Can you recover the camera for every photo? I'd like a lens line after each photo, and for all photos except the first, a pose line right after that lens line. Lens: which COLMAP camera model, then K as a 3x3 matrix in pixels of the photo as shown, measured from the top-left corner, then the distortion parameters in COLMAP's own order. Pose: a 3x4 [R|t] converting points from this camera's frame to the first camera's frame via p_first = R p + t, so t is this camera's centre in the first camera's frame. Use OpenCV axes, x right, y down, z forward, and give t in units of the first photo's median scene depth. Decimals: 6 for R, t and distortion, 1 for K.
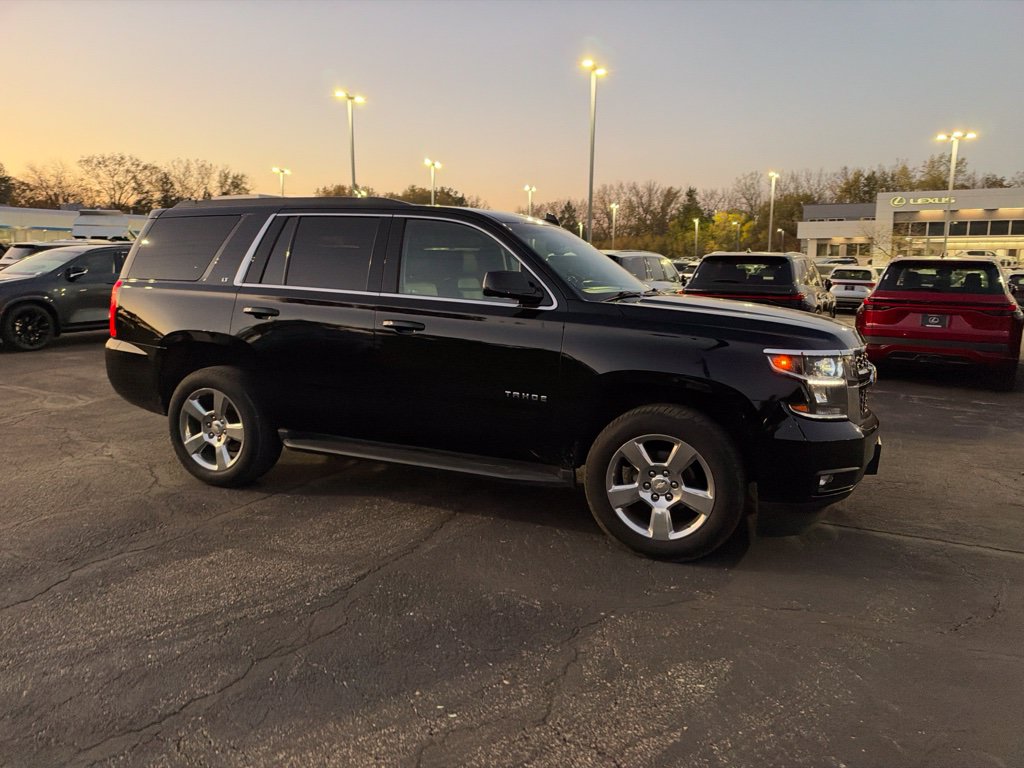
lens RADIAL K [[750.5, 0, 514.0], [0, 750.5, 385.8], [0, 0, 1]] dist [-0.004309, -0.001222]
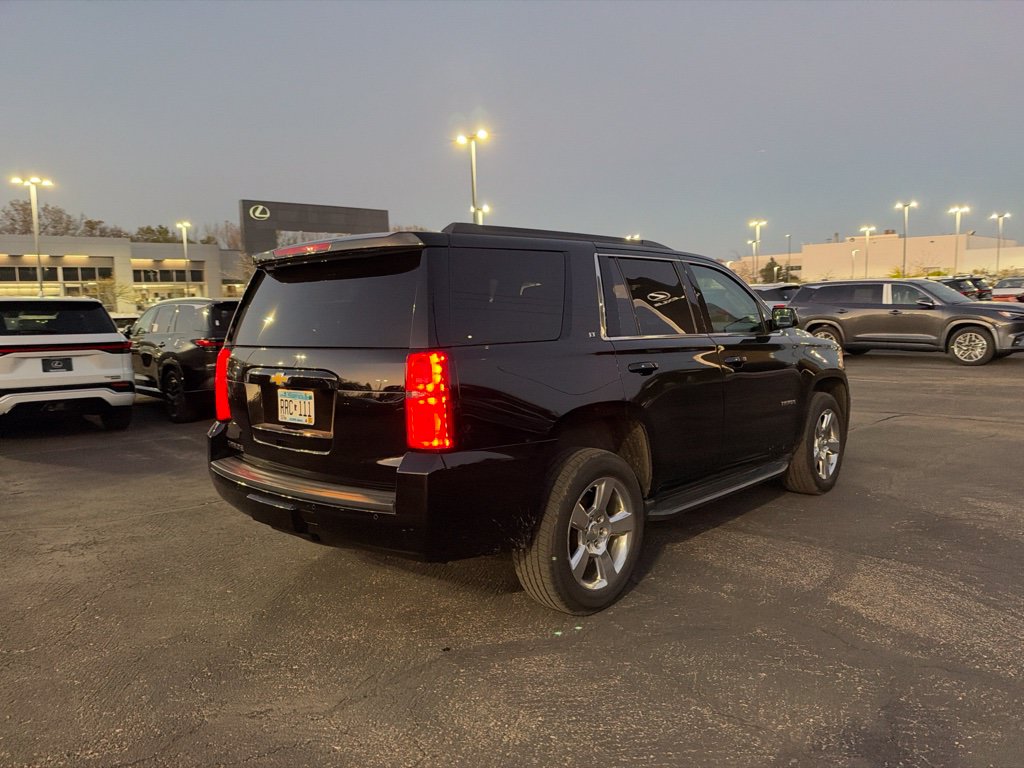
lens RADIAL K [[752.4, 0, 514.5], [0, 752.4, 383.8], [0, 0, 1]] dist [-0.004302, -0.005295]
pose [[0.339119, -0.118629, 0.933234, -1.115091], [0.176904, 0.982361, 0.060591, -0.149131], [-0.923961, 0.144545, 0.354124, 0.790157]]
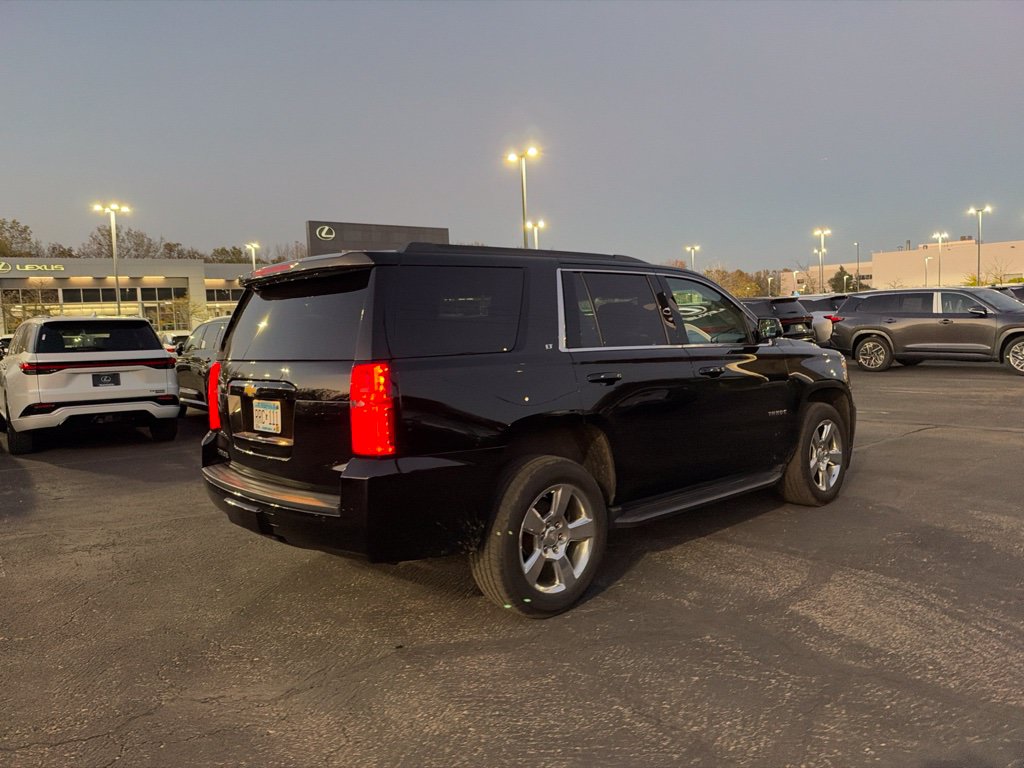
lens RADIAL K [[752.0, 0, 512.8], [0, 752.0, 374.2], [0, 0, 1]] dist [-0.001838, -0.008610]
pose [[0.418493, -0.091844, 0.903564, -1.106236], [0.184629, 0.982703, 0.014376, -0.127785], [-0.889256, 0.160808, 0.428212, 0.680100]]
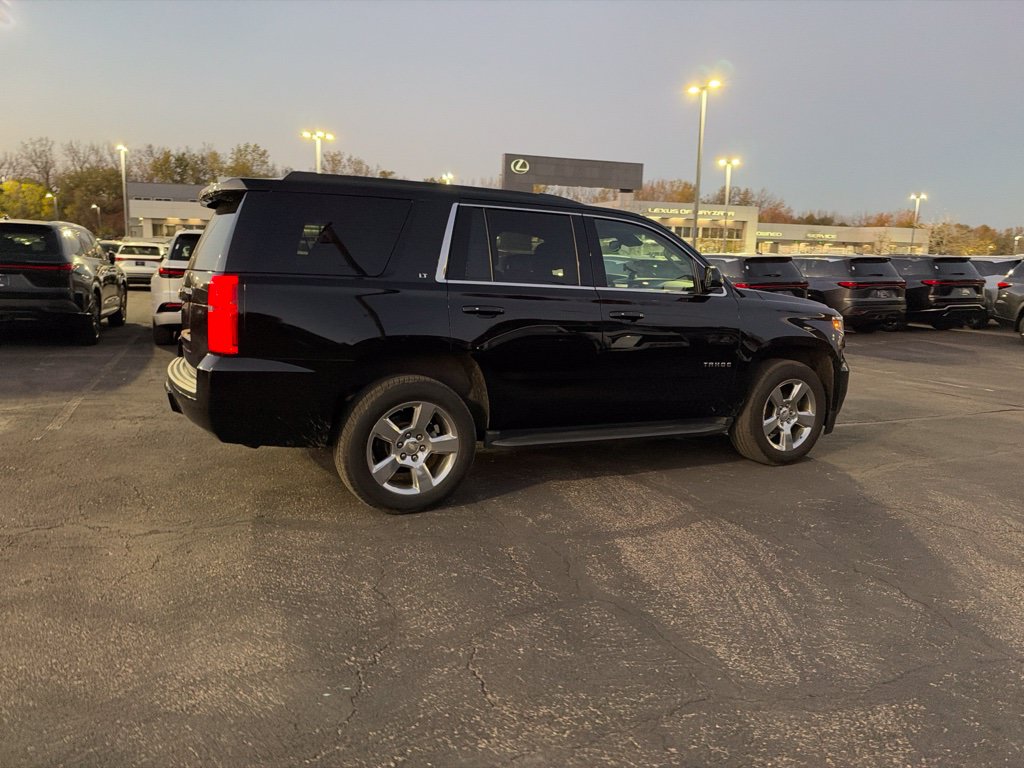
lens RADIAL K [[745.3, 0, 511.4], [0, 745.3, 390.6], [0, 0, 1]] dist [0.019910, -0.039408]
pose [[0.643840, -0.125076, 0.754868, -0.973768], [0.100061, 0.991840, 0.078997, -0.064867], [-0.758590, 0.024671, 0.651102, 0.347653]]
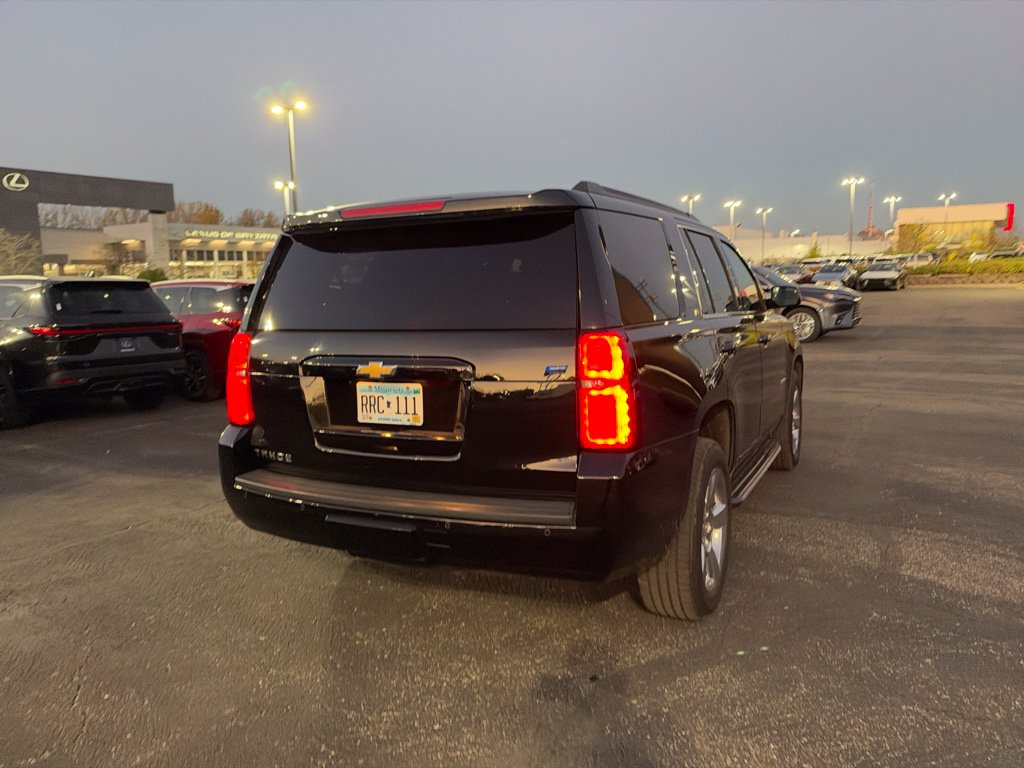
lens RADIAL K [[755.4, 0, 520.5], [0, 755.4, 368.6], [0, 0, 1]] dist [0.003514, -0.010141]
pose [[0.071950, -0.124144, 0.989652, -1.088301], [0.179507, 0.977634, 0.109586, -0.193390], [-0.981122, 0.169765, 0.092625, 1.080342]]
